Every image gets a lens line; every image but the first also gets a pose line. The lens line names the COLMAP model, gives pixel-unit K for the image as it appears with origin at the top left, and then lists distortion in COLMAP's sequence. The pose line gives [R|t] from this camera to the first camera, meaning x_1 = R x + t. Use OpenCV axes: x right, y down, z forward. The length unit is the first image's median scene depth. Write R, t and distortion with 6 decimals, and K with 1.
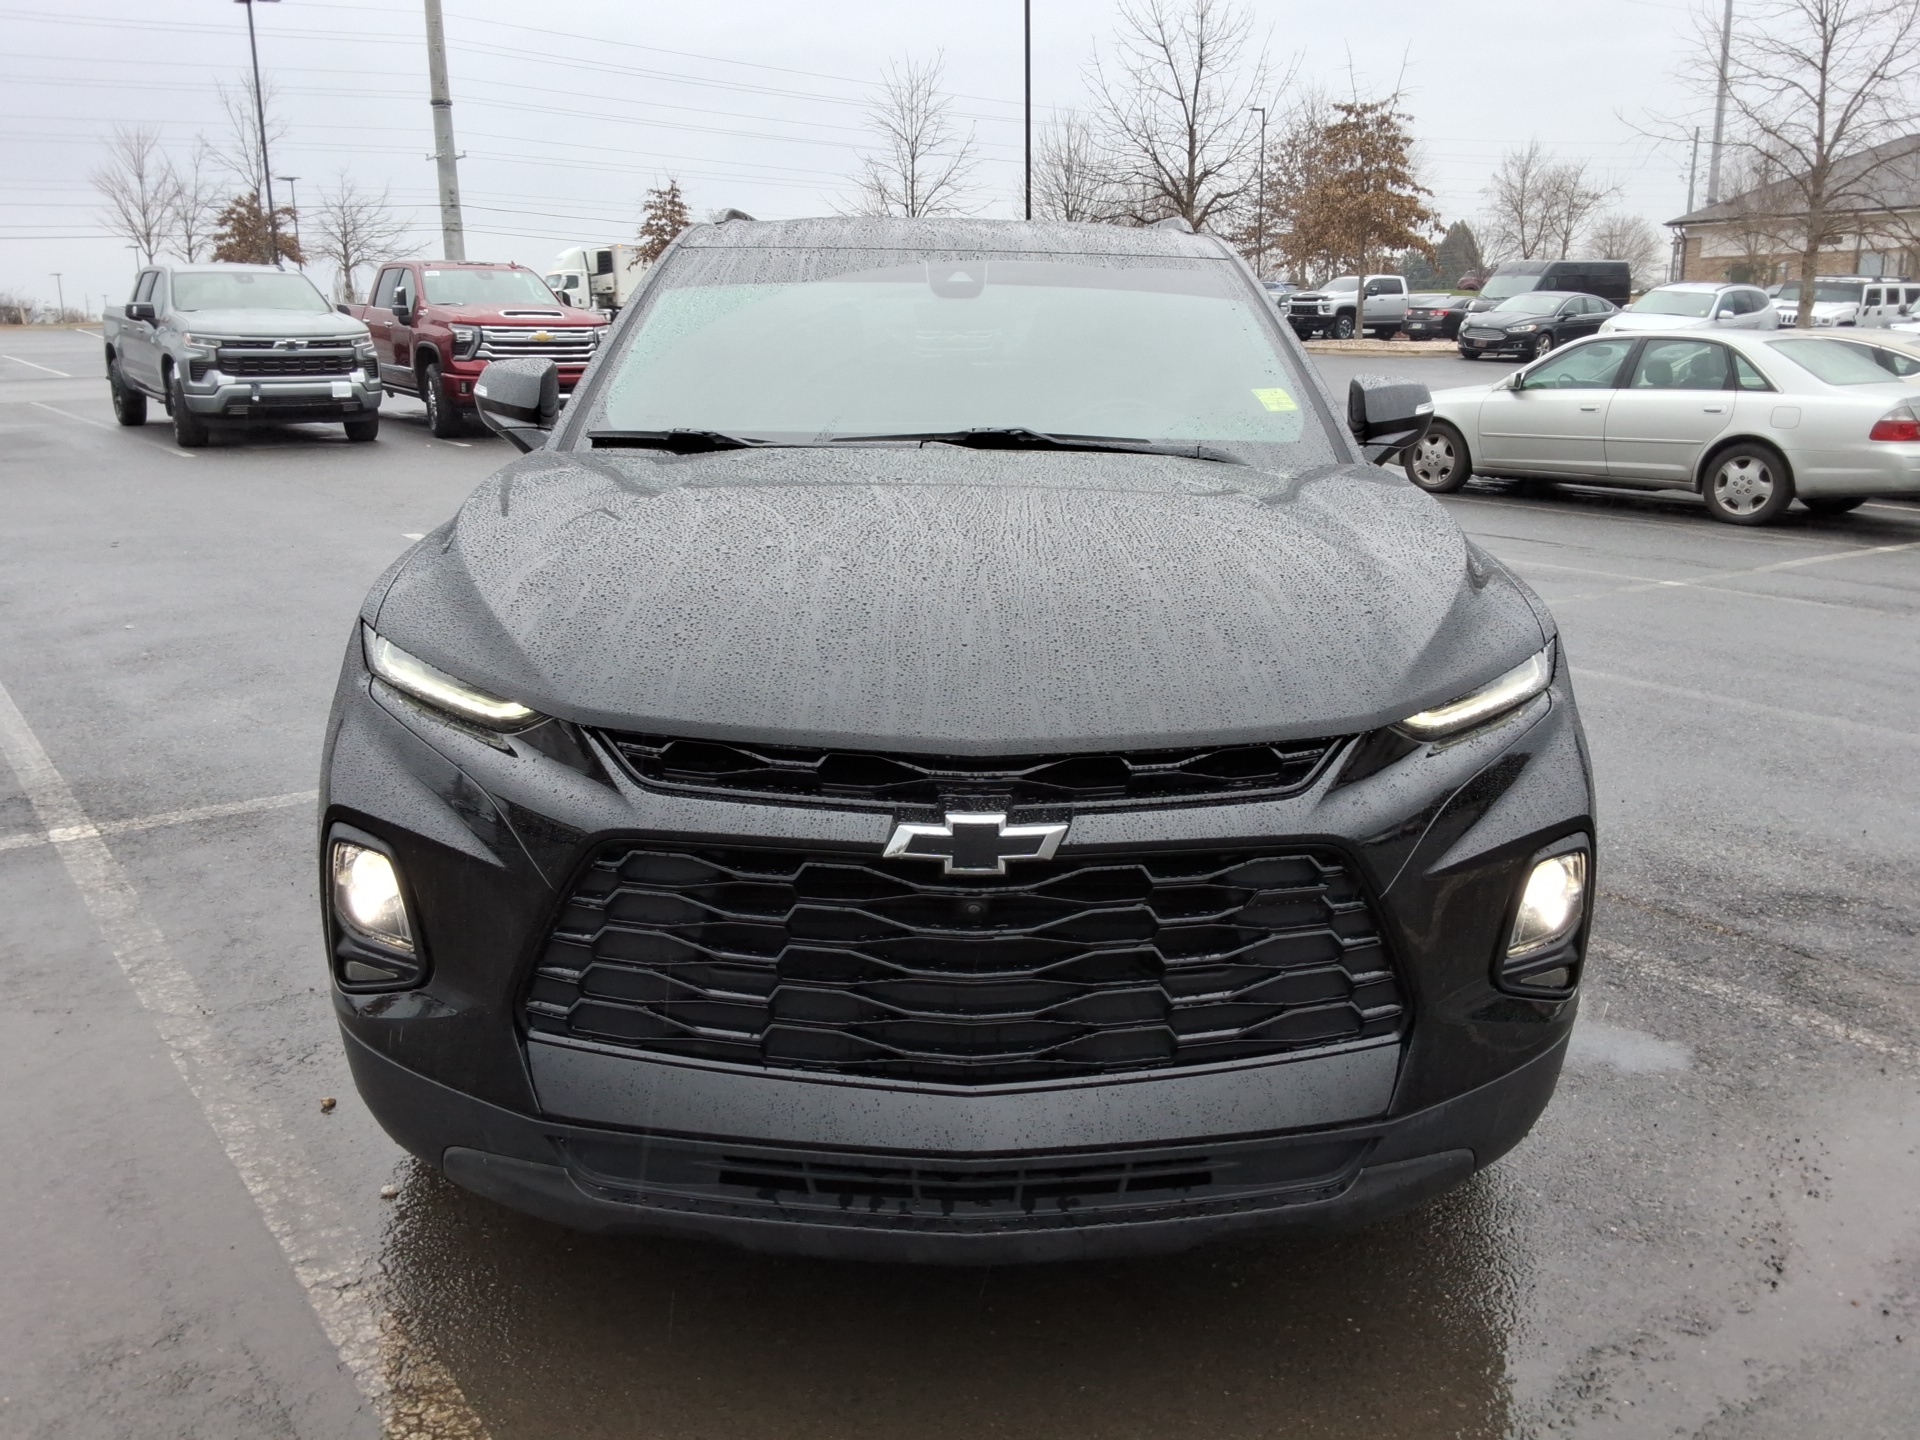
lens RADIAL K [[1534.4, 0, 981.3], [0, 1534.4, 710.1], [0, 0, 1]] dist [0.109332, -0.158543]
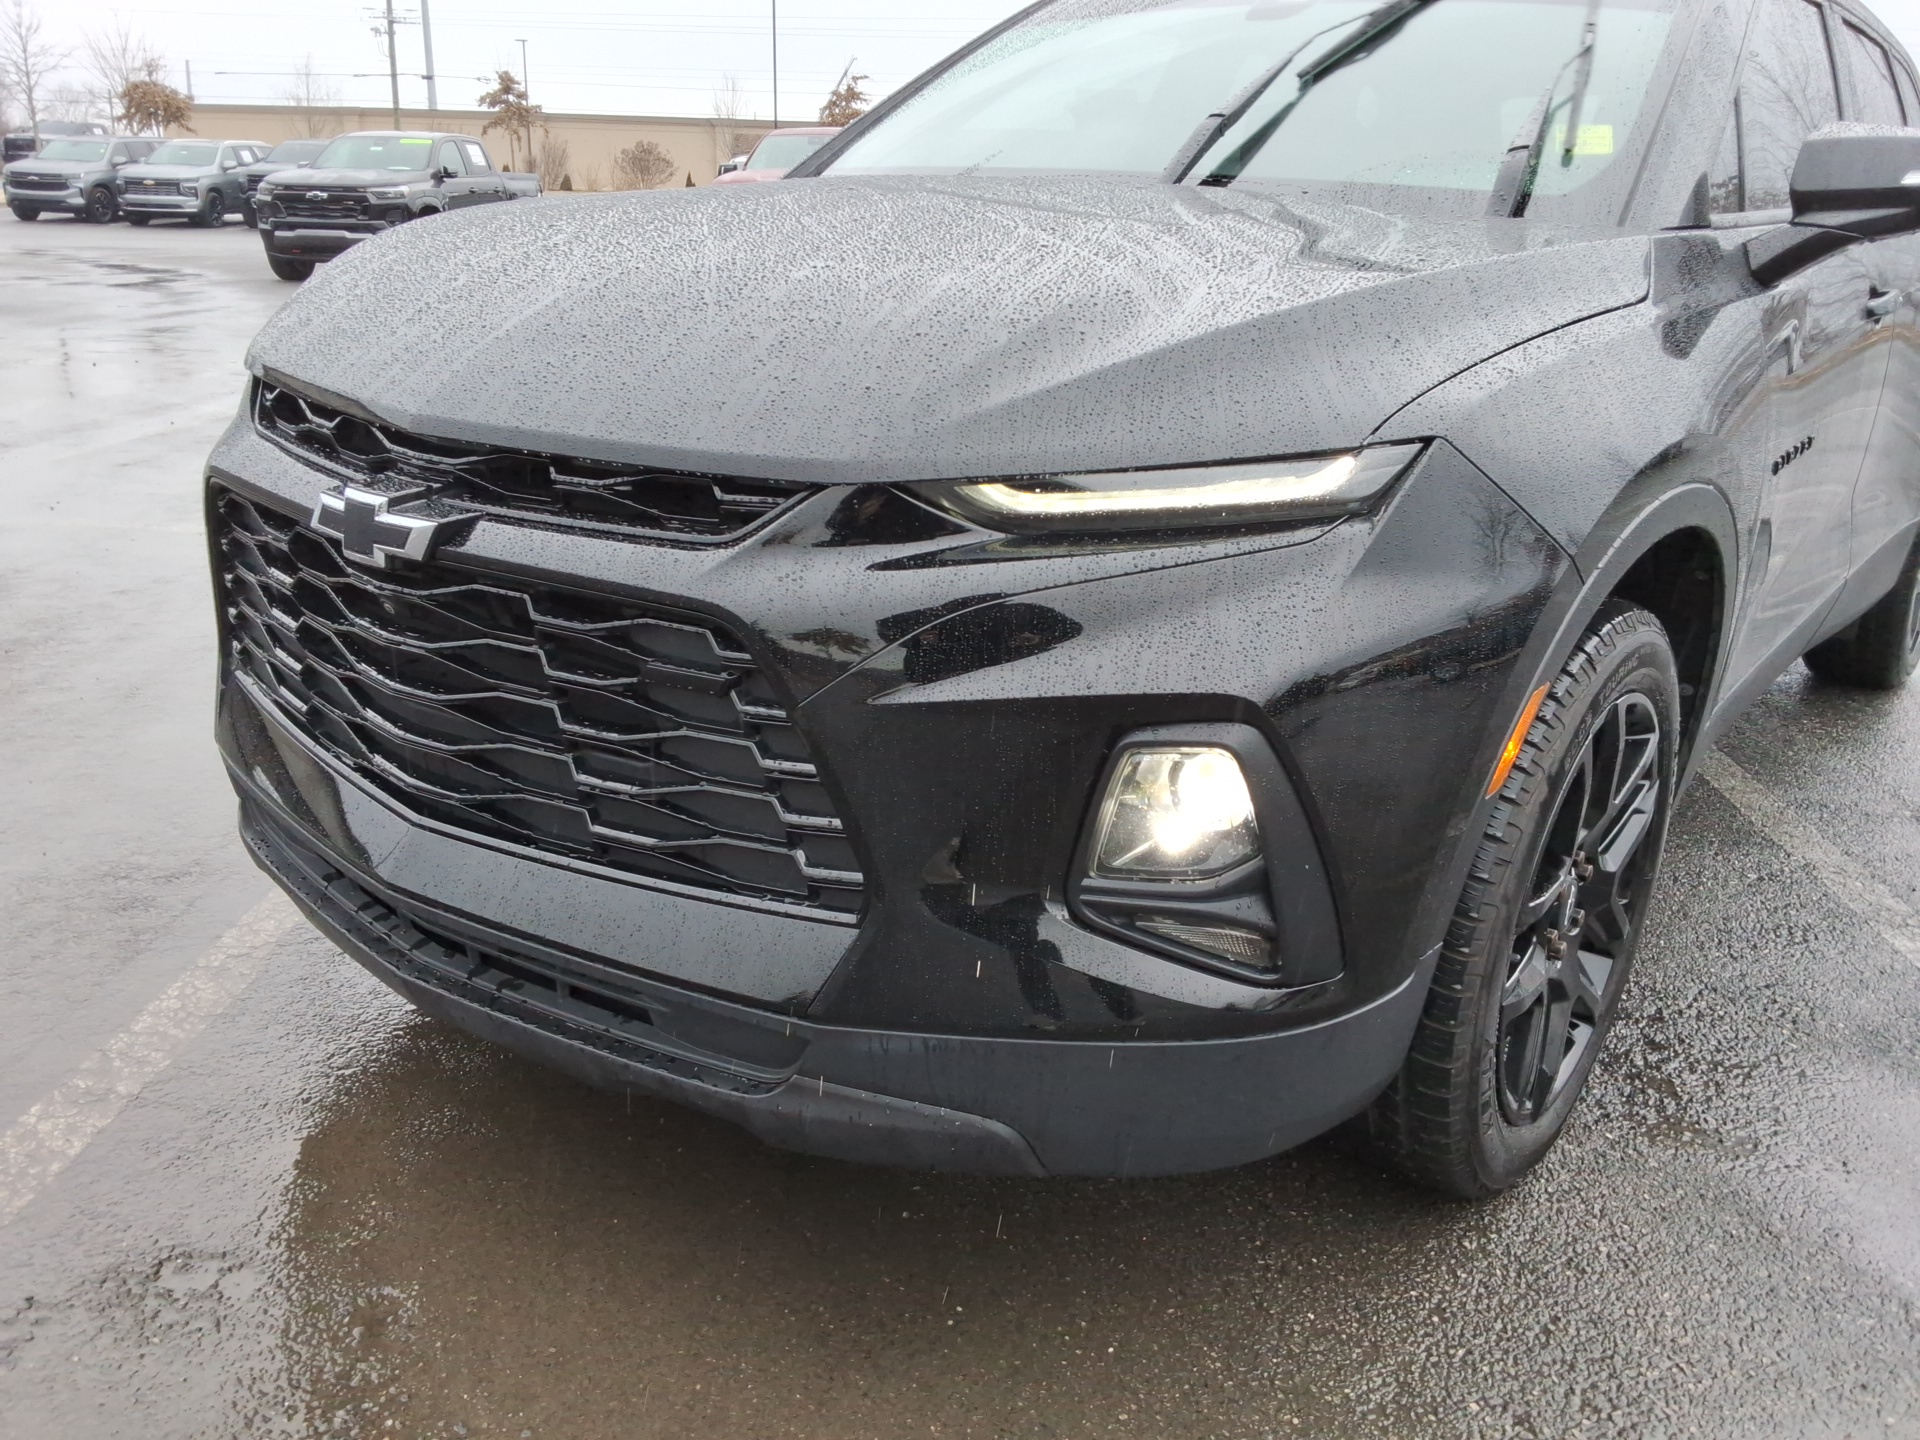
lens RADIAL K [[1534.4, 0, 981.3], [0, 1534.4, 710.1], [0, 0, 1]] dist [0.109332, -0.158543]
pose [[0.775316, 0.219155, -0.592331, 0.703818], [-0.180926, 0.975629, 0.124151, 0.014509], [0.605104, 0.010912, 0.796072, 0.451173]]
